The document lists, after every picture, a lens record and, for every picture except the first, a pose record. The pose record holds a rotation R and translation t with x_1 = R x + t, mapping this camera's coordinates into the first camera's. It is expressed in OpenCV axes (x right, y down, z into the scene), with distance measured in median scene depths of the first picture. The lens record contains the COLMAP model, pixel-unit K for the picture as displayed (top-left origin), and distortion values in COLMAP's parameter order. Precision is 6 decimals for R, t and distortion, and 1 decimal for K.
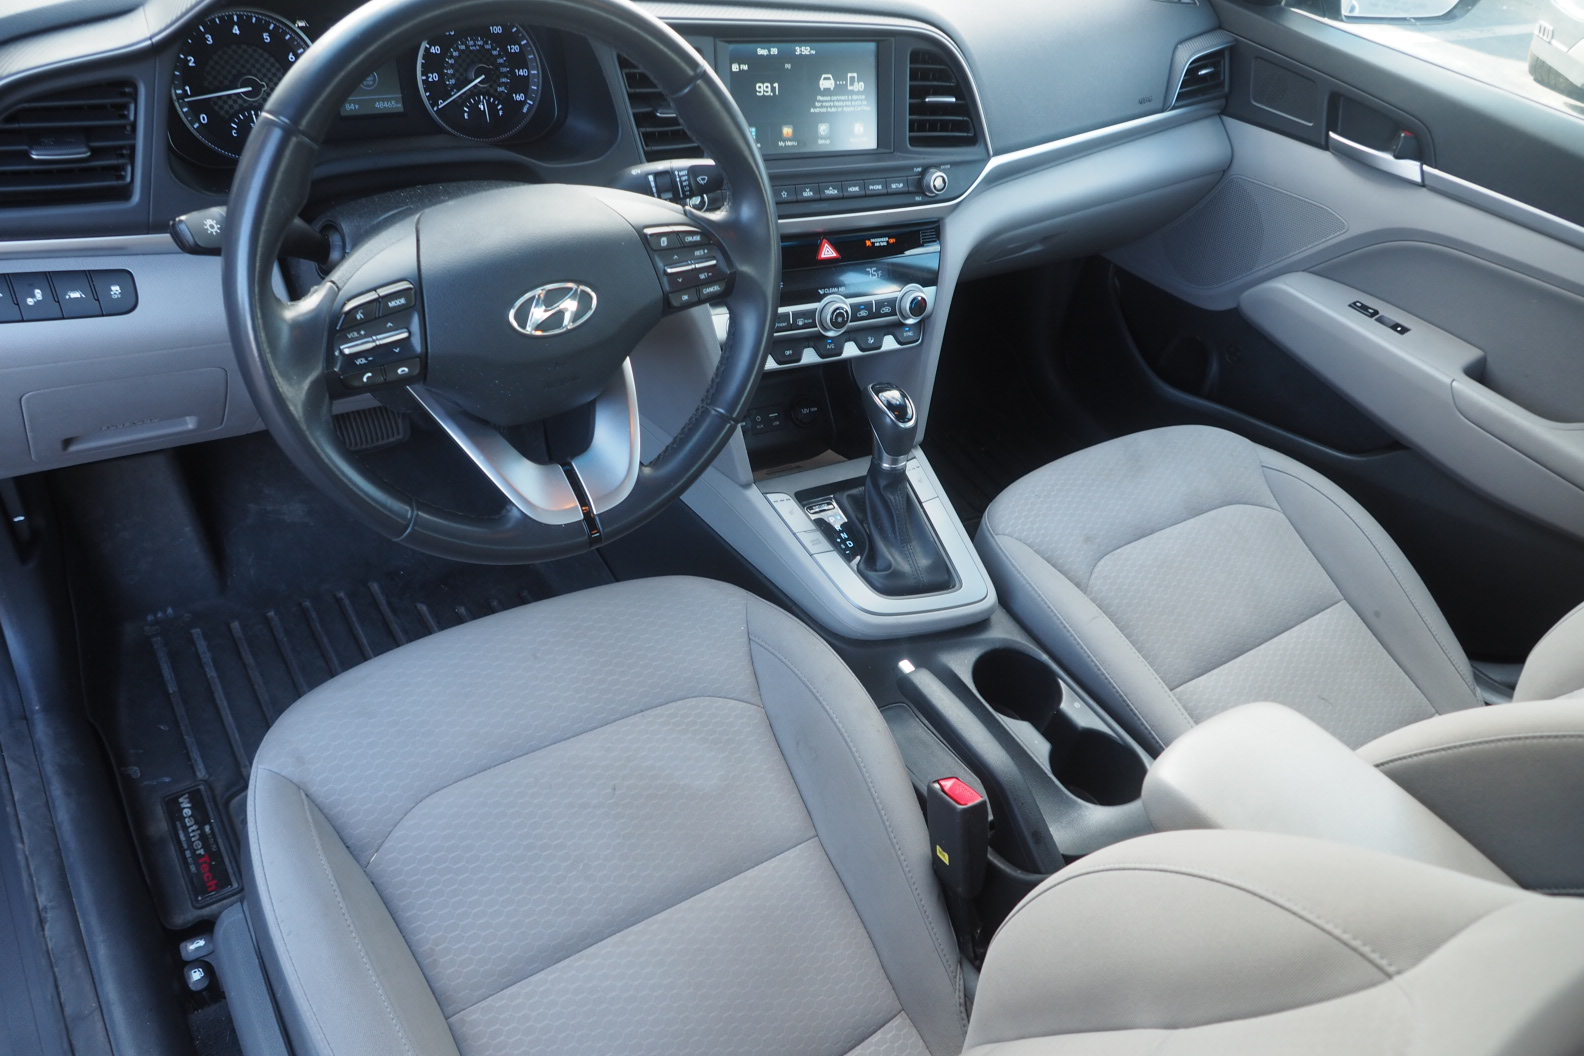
lens RADIAL K [[1129.6, 0, 802.3], [0, 1129.6, 542.3], [0, 0, 1]] dist [-0.034947, 0.011061]
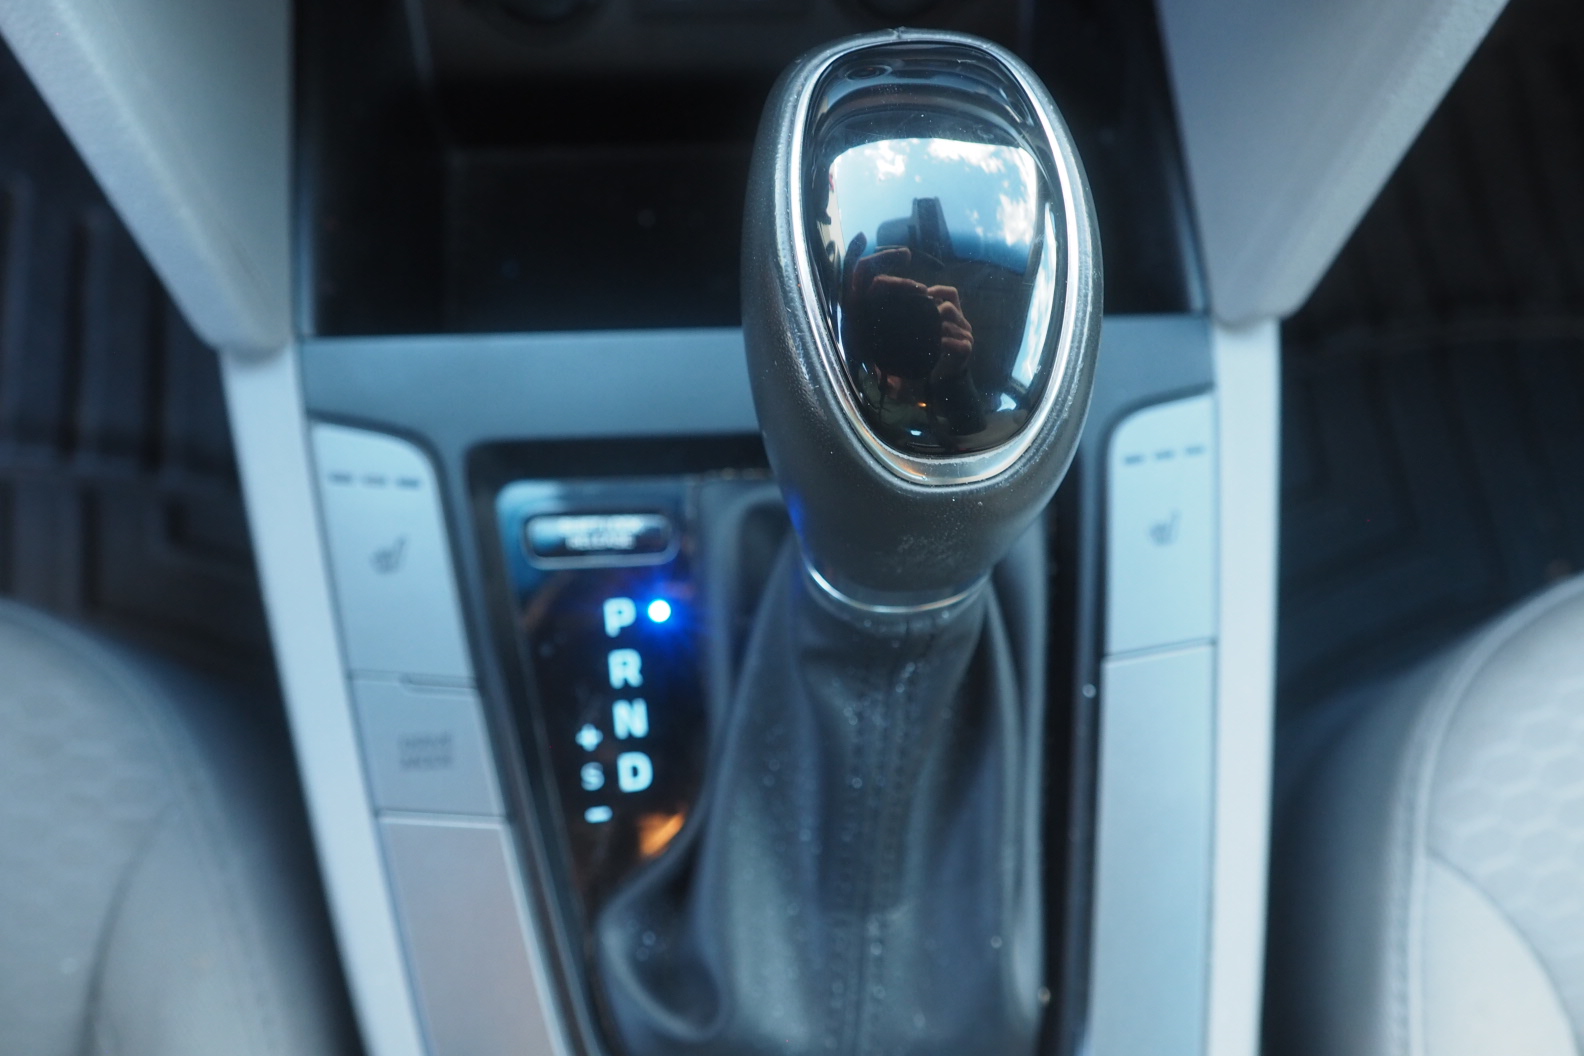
lens RADIAL K [[1287.7, 0, 799.8], [0, 1287.7, 530.8], [0, 0, 1]] dist [-0.037577, 0.006376]
pose [[0.876129, 0.400661, -0.268083, 0.121670], [-0.226444, 0.832971, 0.504859, -0.173698], [0.425583, -0.381616, 0.820517, 0.880972]]
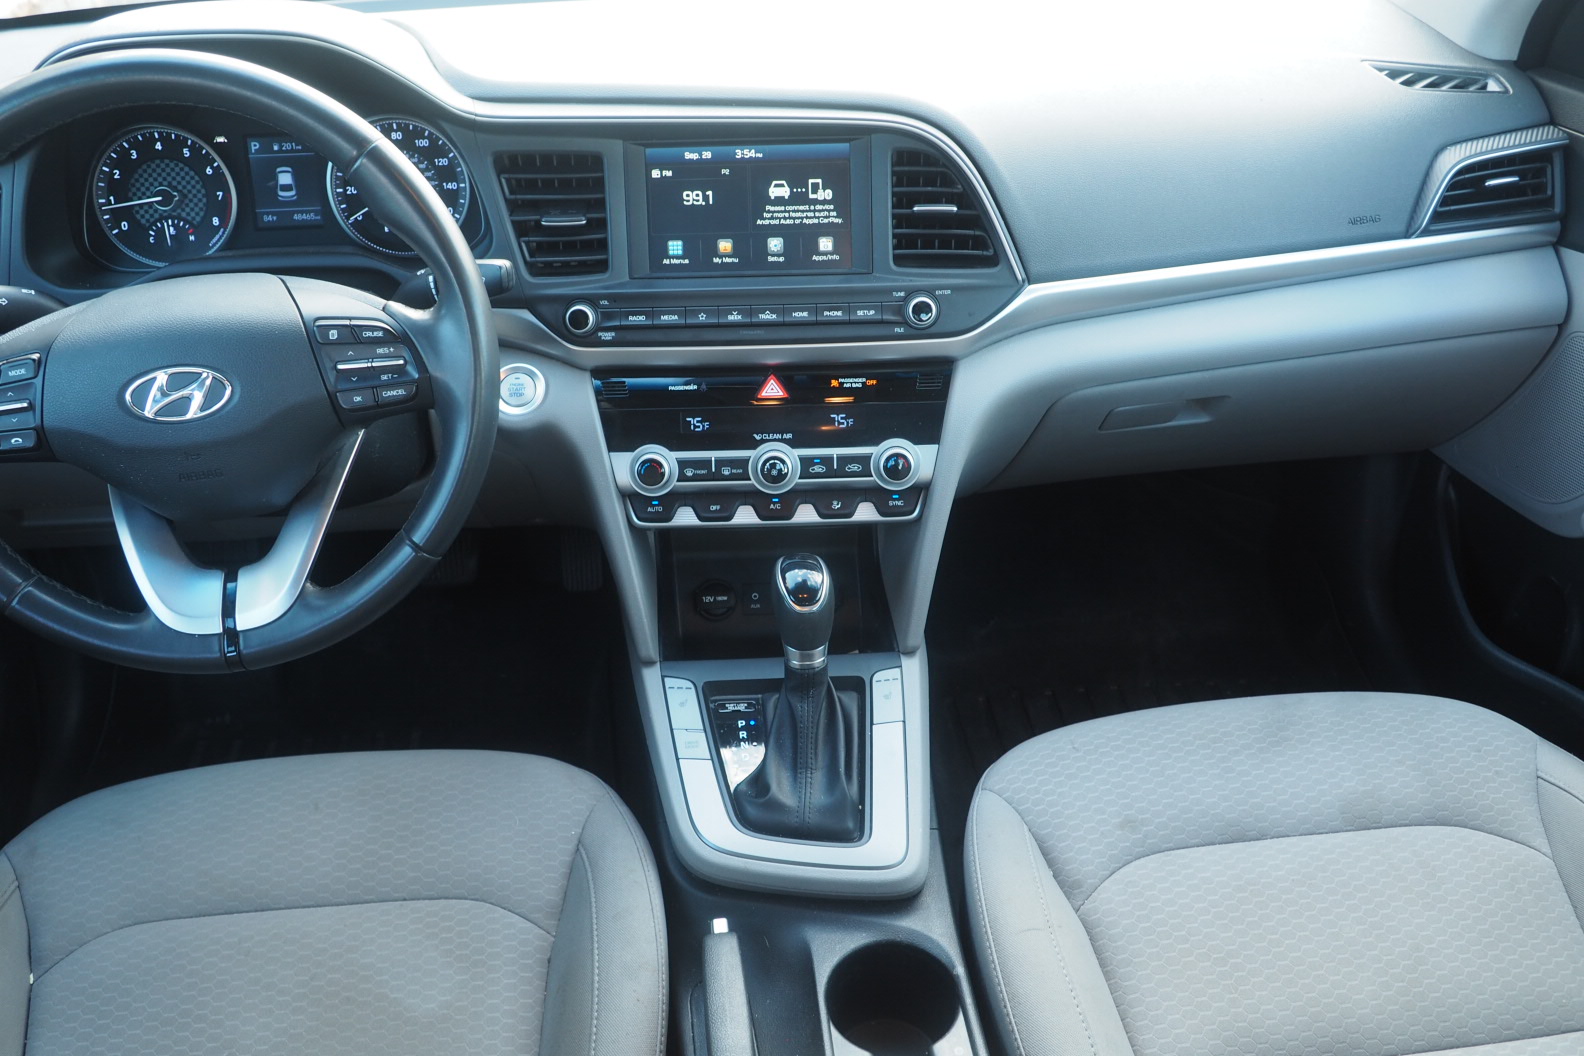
lens RADIAL K [[1309.1, 0, 799.7], [0, 1309.1, 534.8], [0, 0, 1]] dist [-0.028287, 0.013192]
pose [[0.869796, 0.088928, -0.485331, 0.519592], [-0.184852, 0.970717, -0.153419, -0.016729], [0.457476, 0.223158, 0.860765, 0.230560]]
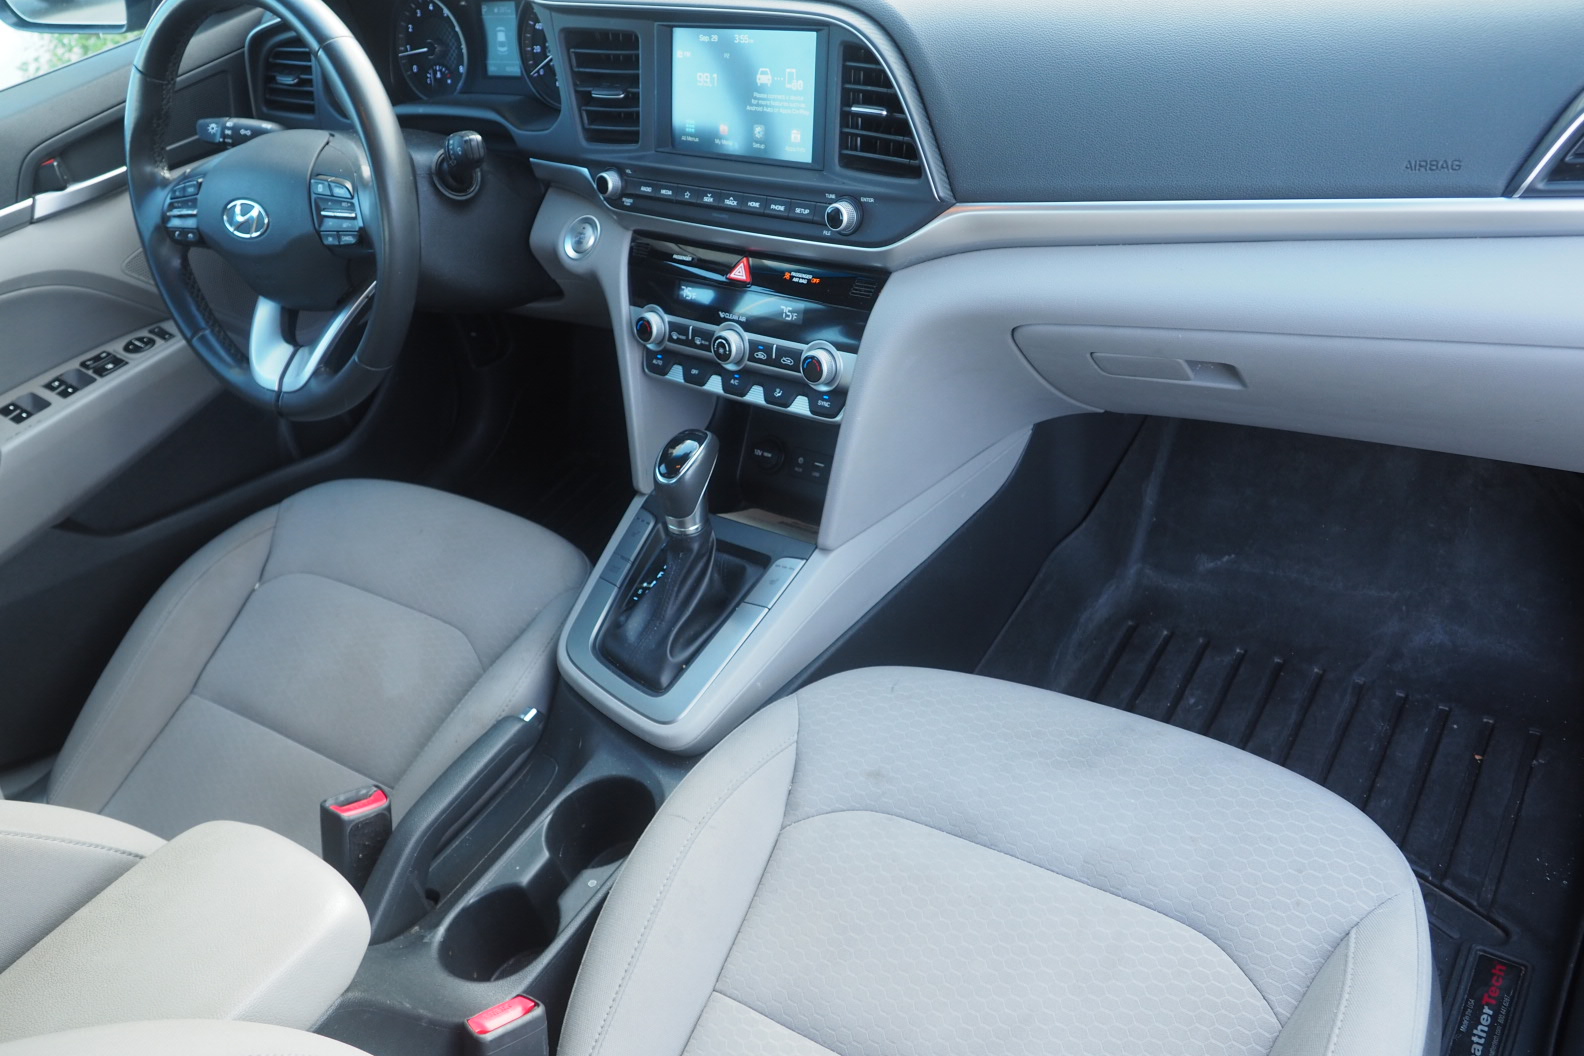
lens RADIAL K [[1287.7, 0, 804.1], [0, 1287.7, 544.2], [0, 0, 1]] dist [-0.037577, 0.006376]
pose [[0.336600, 0.370174, -0.865835, 0.983707], [-0.404706, 0.887106, 0.221936, -0.319969], [0.850243, 0.275705, 0.448412, 0.682103]]
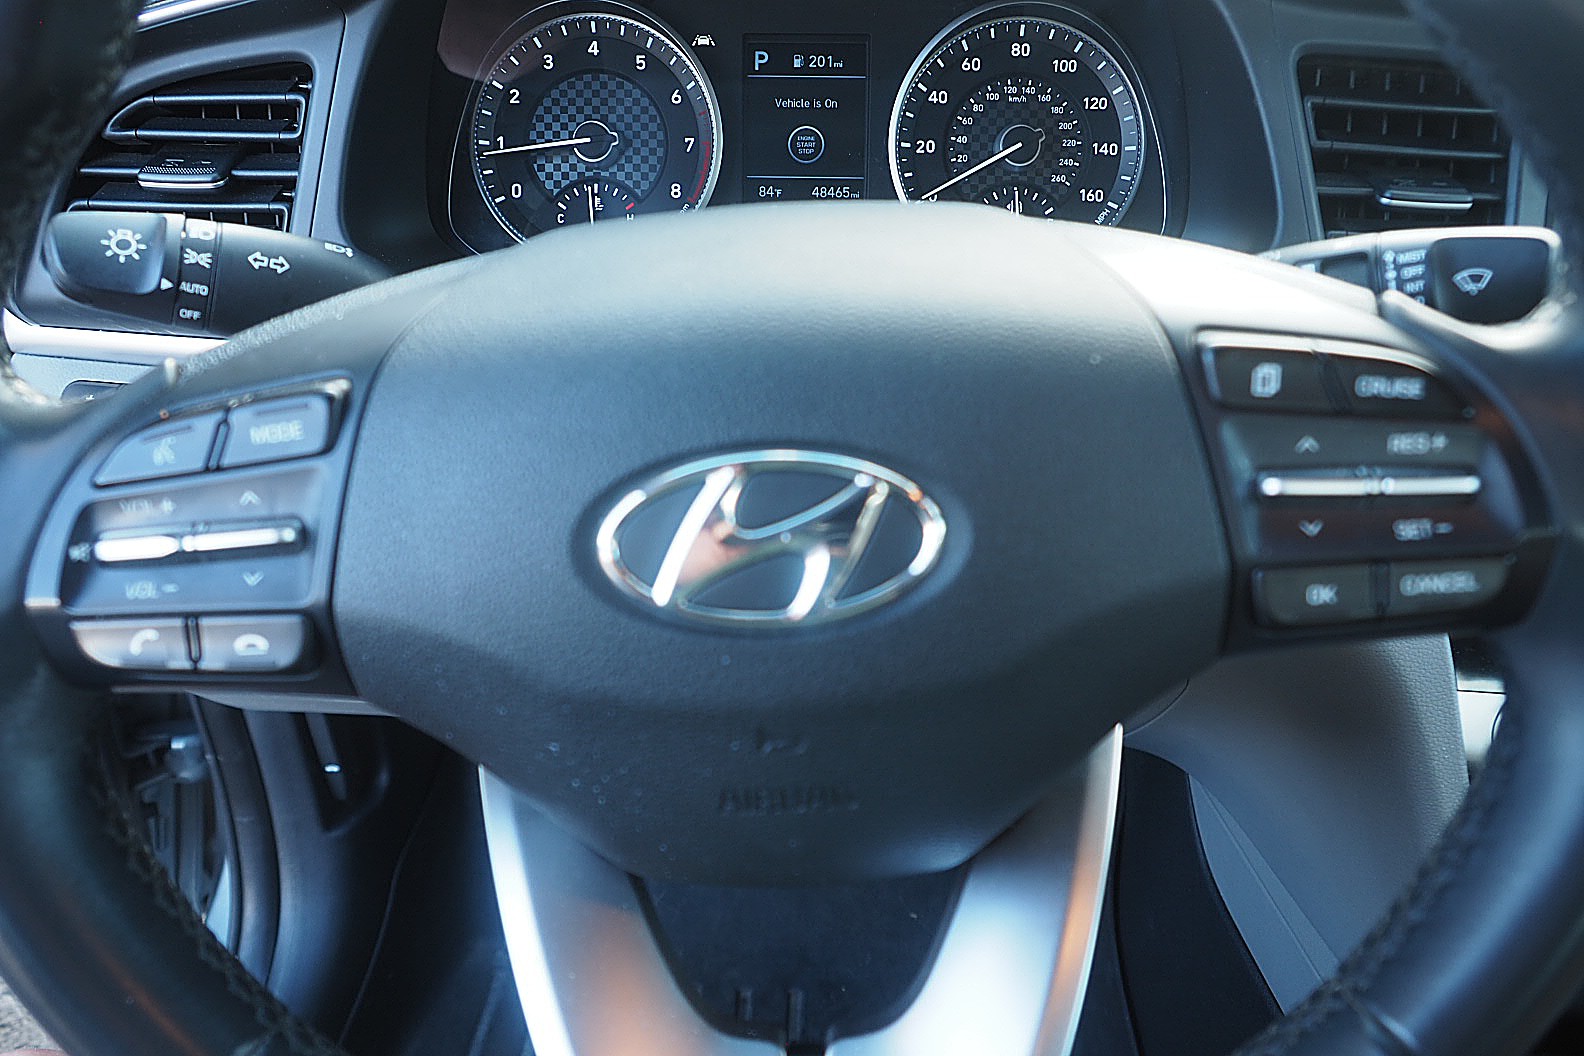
lens RADIAL K [[1129.6, 0, 798.8], [0, 1129.6, 526.0], [0, 0, 1]] dist [-0.034947, 0.011061]
pose [[0.789961, 0.108634, -0.603457, -0.032473], [-0.285410, 0.936206, -0.205083, -0.106461], [0.542681, 0.334240, 0.770572, 0.540676]]
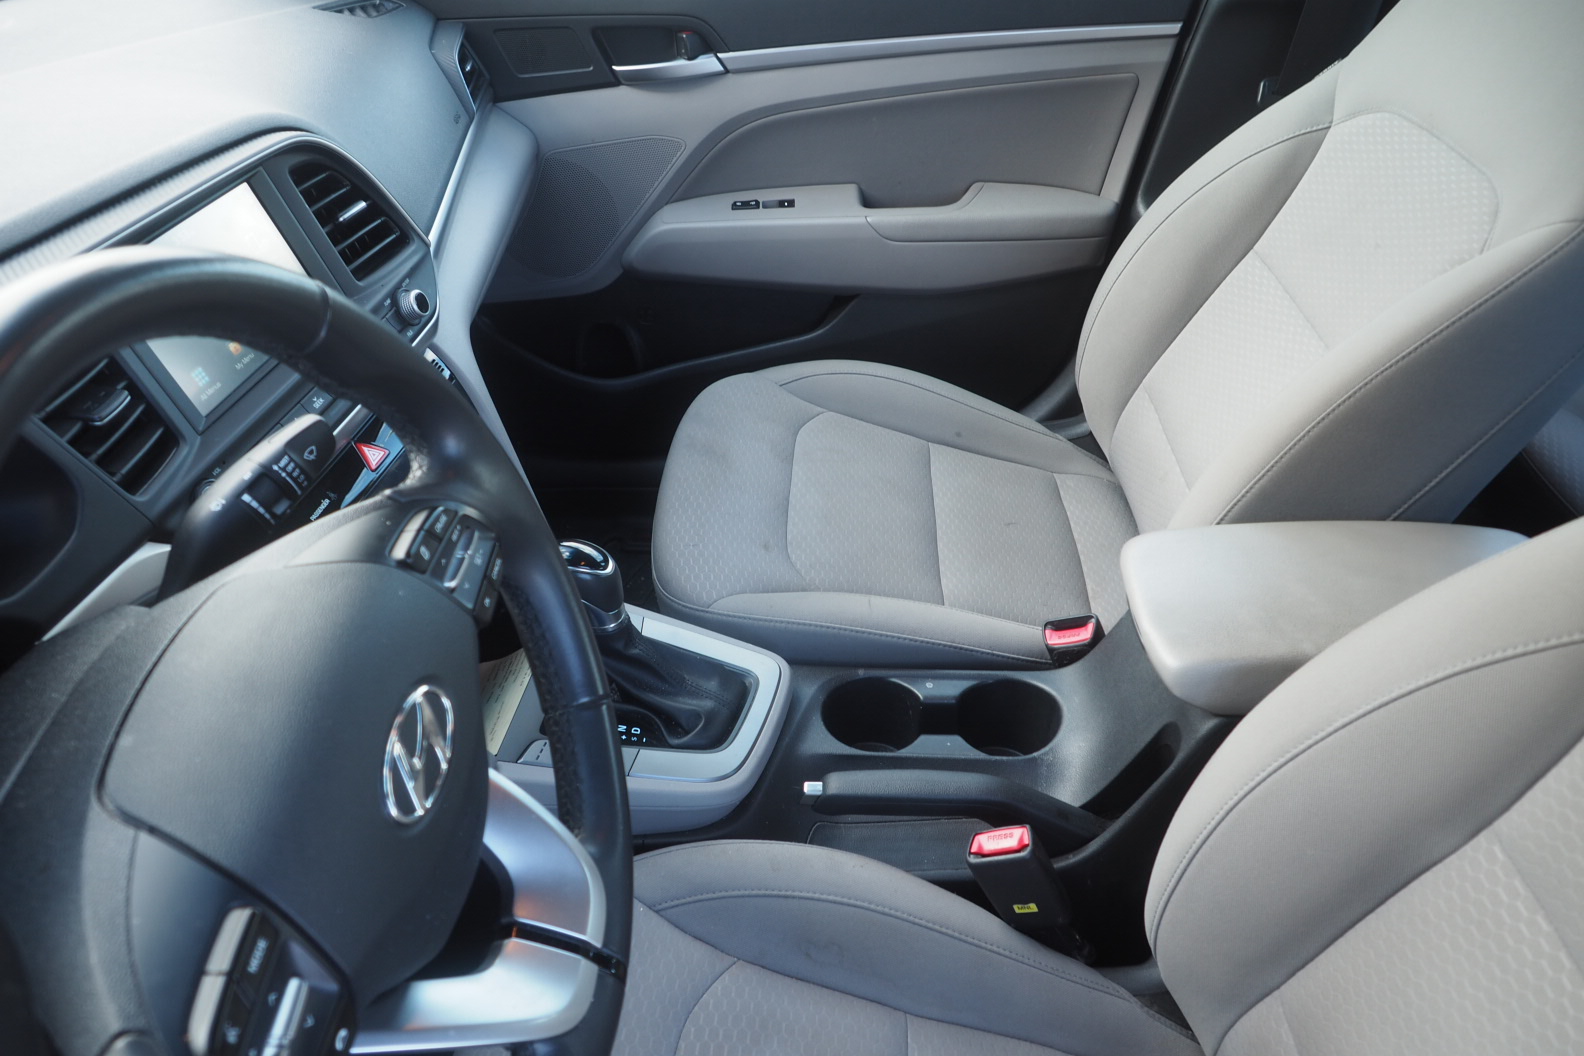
lens RADIAL K [[1129.6, 0, 802.5], [0, 1129.6, 537.9], [0, 0, 1]] dist [-0.034947, 0.011061]
pose [[0.592960, -0.608010, 0.527941, -0.234869], [0.611398, 0.766617, 0.196190, -0.195343], [-0.524014, 0.206449, 0.826310, 0.275683]]
